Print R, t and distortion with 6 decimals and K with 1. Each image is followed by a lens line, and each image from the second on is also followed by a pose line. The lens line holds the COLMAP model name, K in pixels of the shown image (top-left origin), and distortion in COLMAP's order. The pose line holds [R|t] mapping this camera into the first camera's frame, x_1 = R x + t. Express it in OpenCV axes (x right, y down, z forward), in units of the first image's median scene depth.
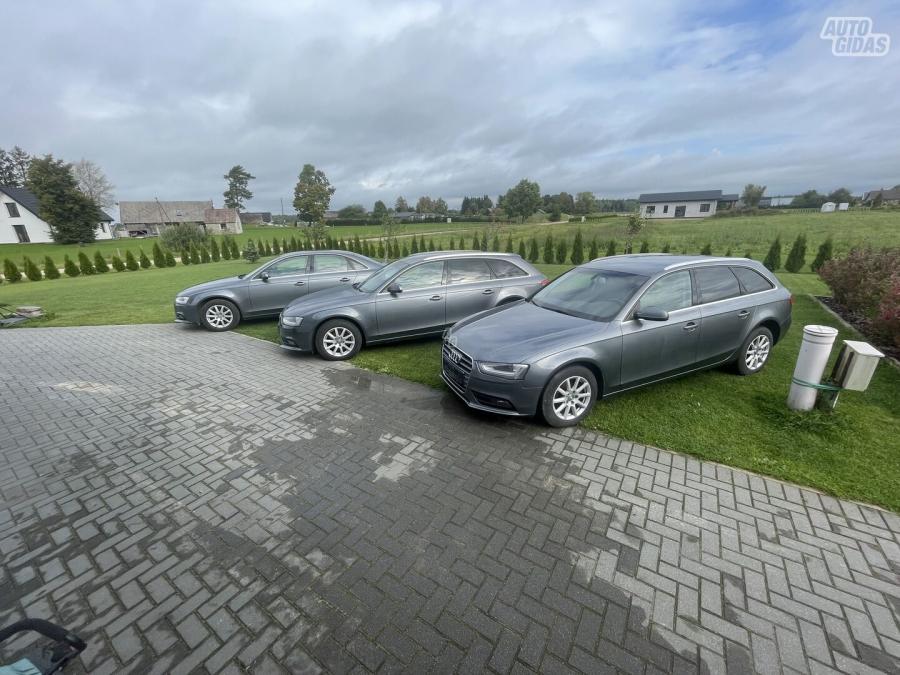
lens RADIAL K [[355.7, 0, 457.4], [0, 355.7, 334.9], [0, 0, 1]] dist [-0.003517, -0.000467]
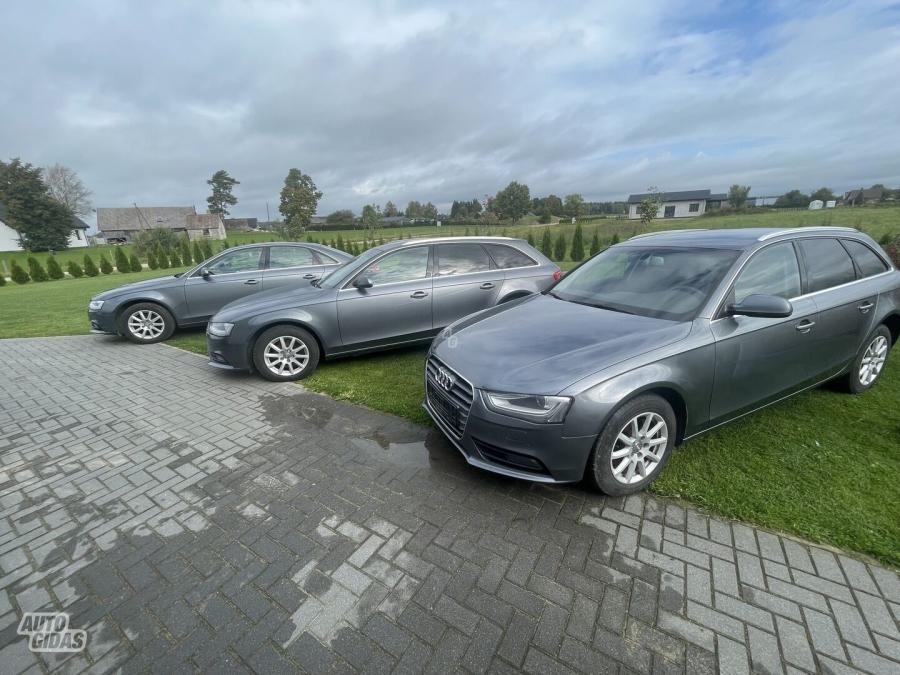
lens RADIAL K [[355.7, 0, 458.2], [0, 355.7, 335.6], [0, 0, 1]] dist [-0.003517, -0.000467]
pose [[0.999527, -0.019209, 0.024018, 0.002552], [0.019454, 0.999761, -0.010008, -0.007936], [-0.023820, 0.010470, 0.999661, 0.246081]]
